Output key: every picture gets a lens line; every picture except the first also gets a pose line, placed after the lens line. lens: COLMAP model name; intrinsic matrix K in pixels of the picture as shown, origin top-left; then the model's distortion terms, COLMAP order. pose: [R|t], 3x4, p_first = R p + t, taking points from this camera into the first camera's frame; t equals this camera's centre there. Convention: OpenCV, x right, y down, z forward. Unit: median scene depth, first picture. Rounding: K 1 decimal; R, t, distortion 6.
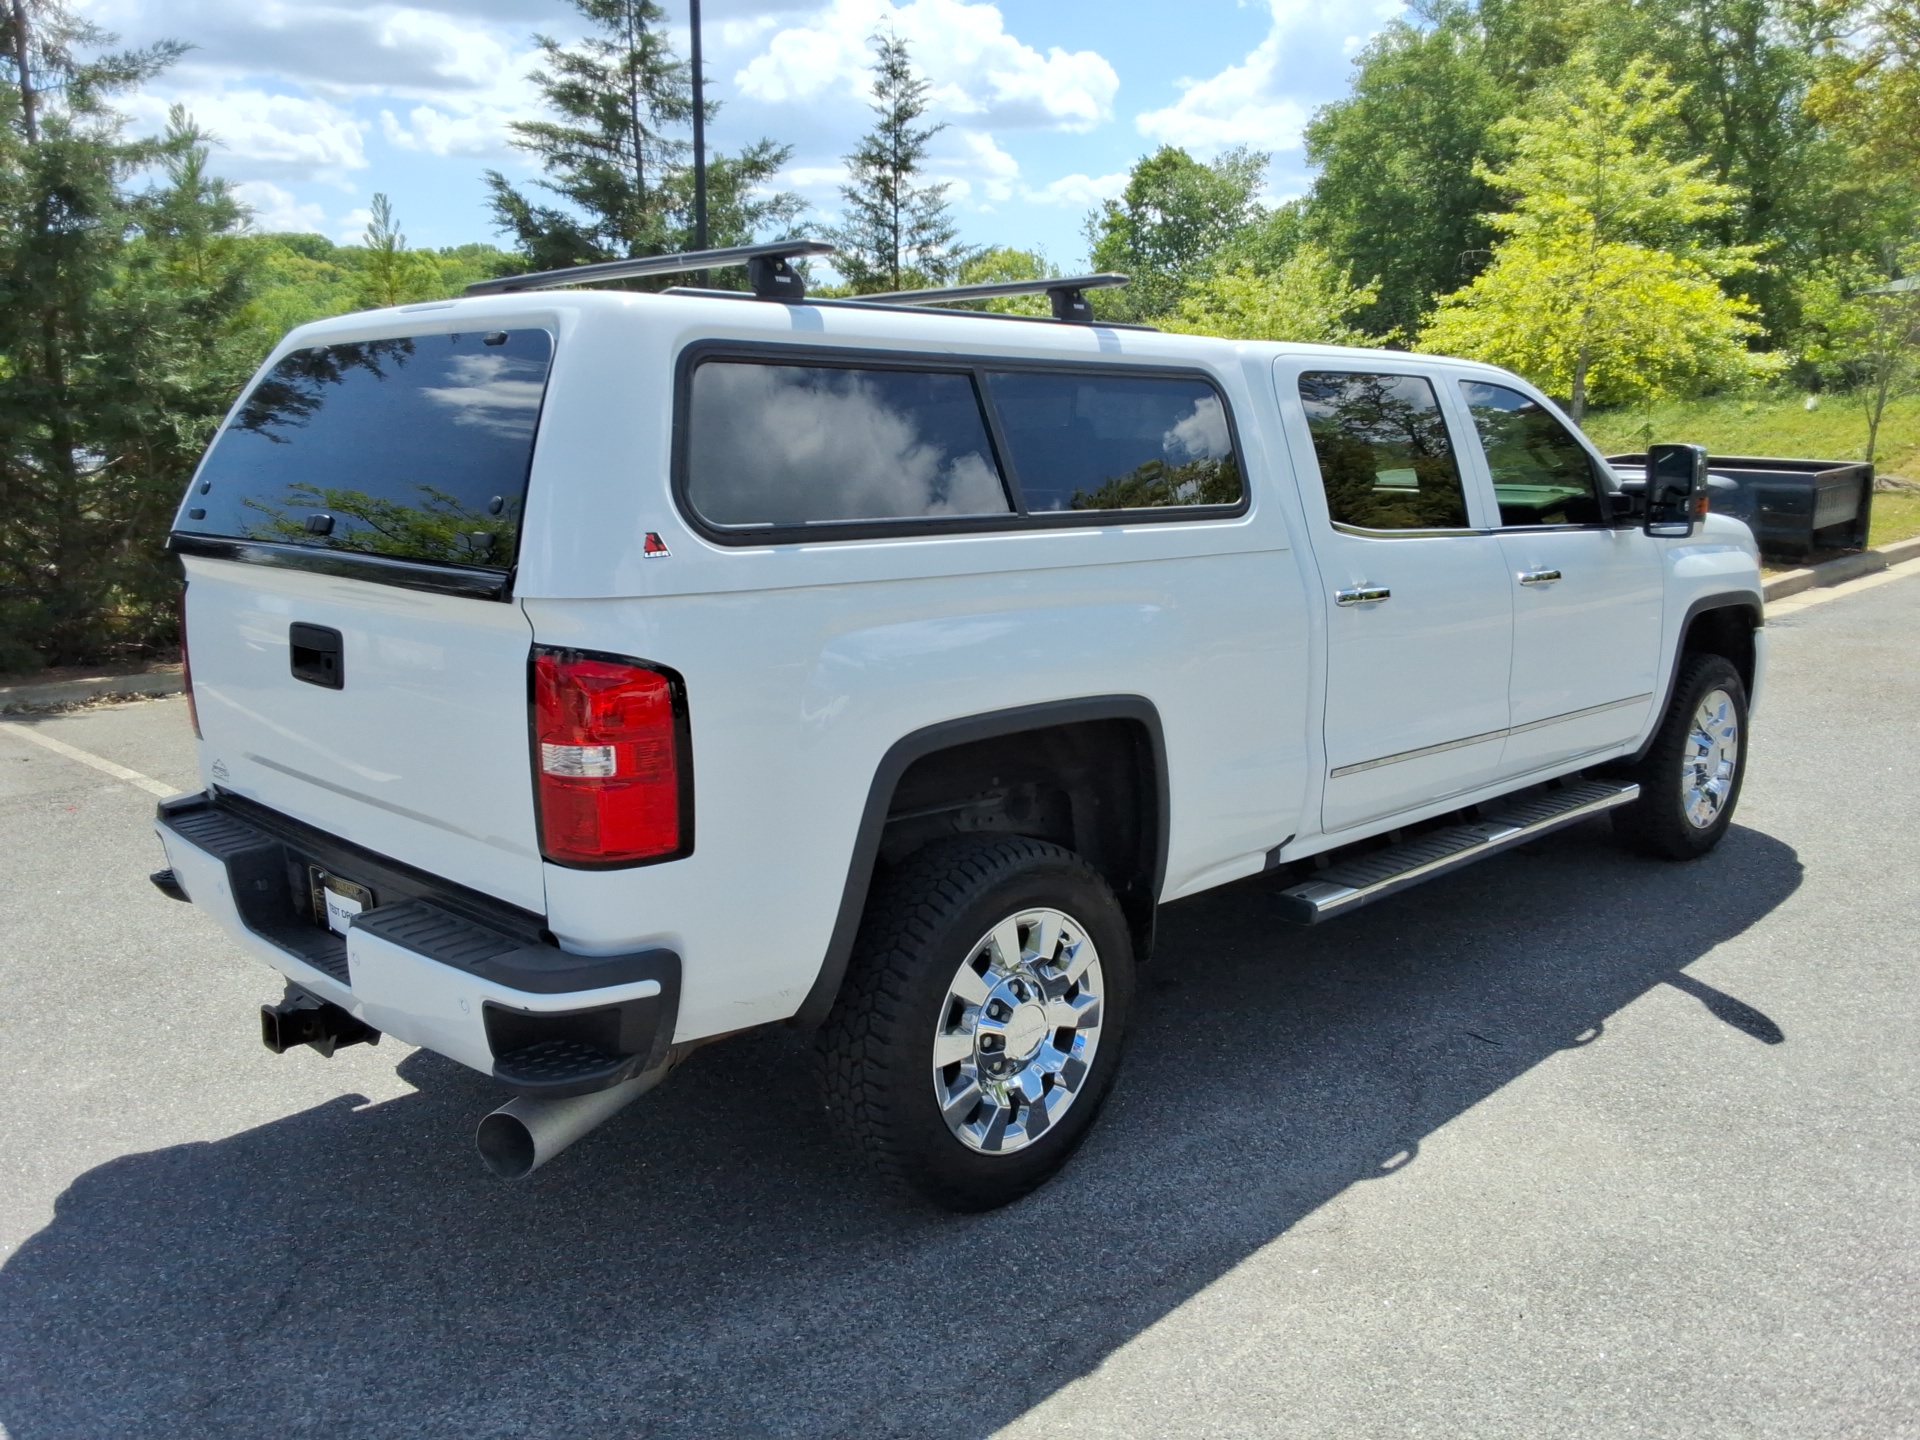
lens RADIAL K [[1554.7, 0, 968.4], [0, 1554.7, 702.0], [0, 0, 1]] dist [0.108414, -0.172138]
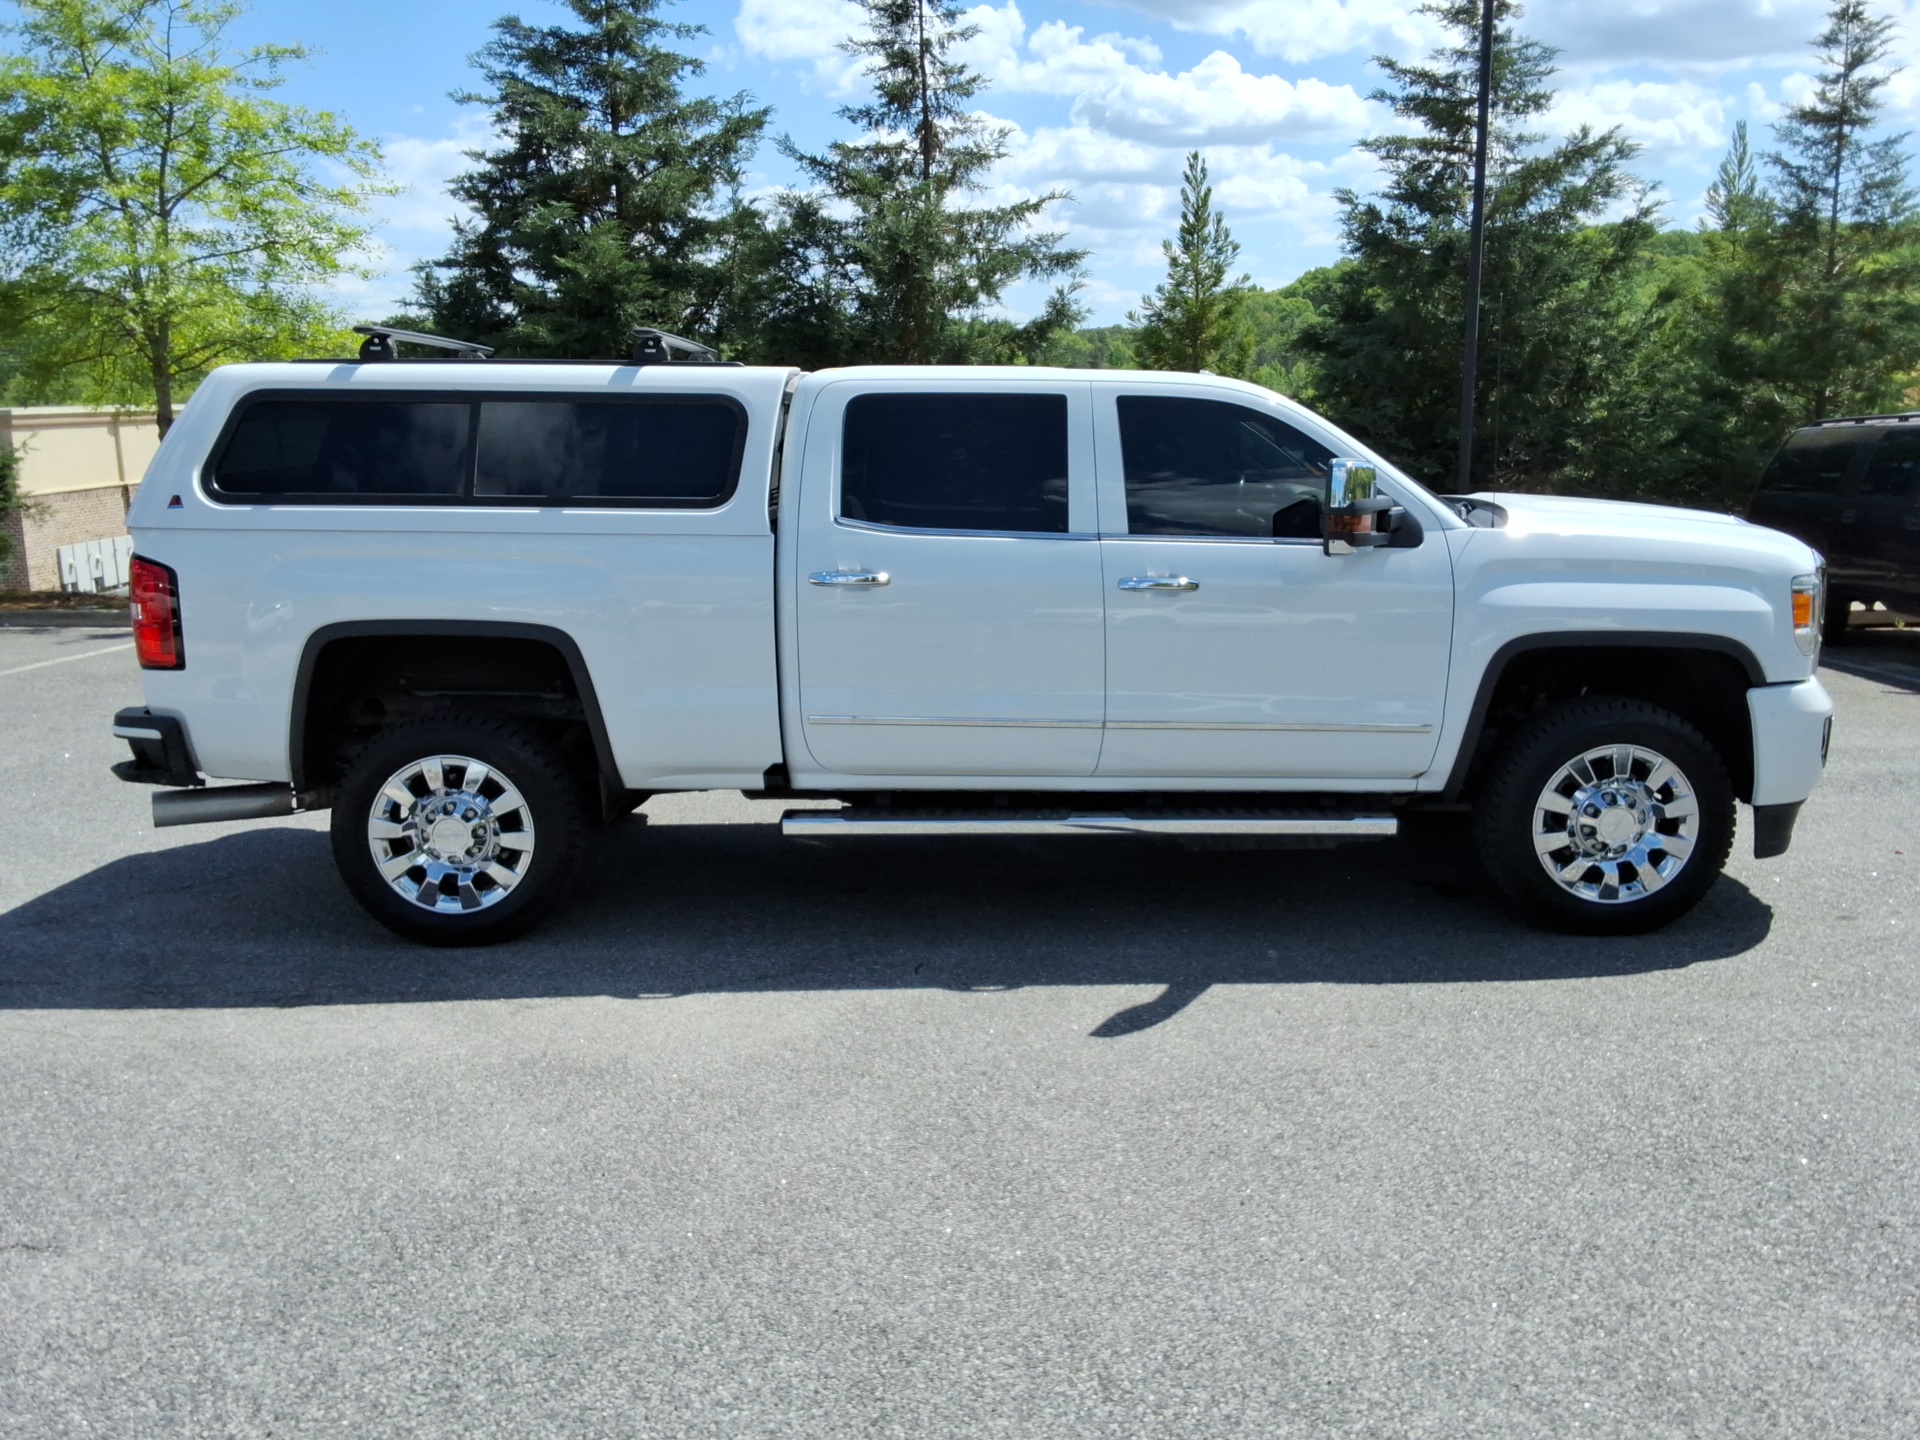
lens RADIAL K [[1554.7, 0, 948.4], [0, 1554.7, 701.4], [0, 0, 1]] dist [0.108414, -0.172138]
pose [[0.701242, 0.122018, -0.702404, 0.323121], [-0.117341, 0.991562, 0.055102, -0.013711], [0.703201, 0.043781, 0.709642, 0.055203]]
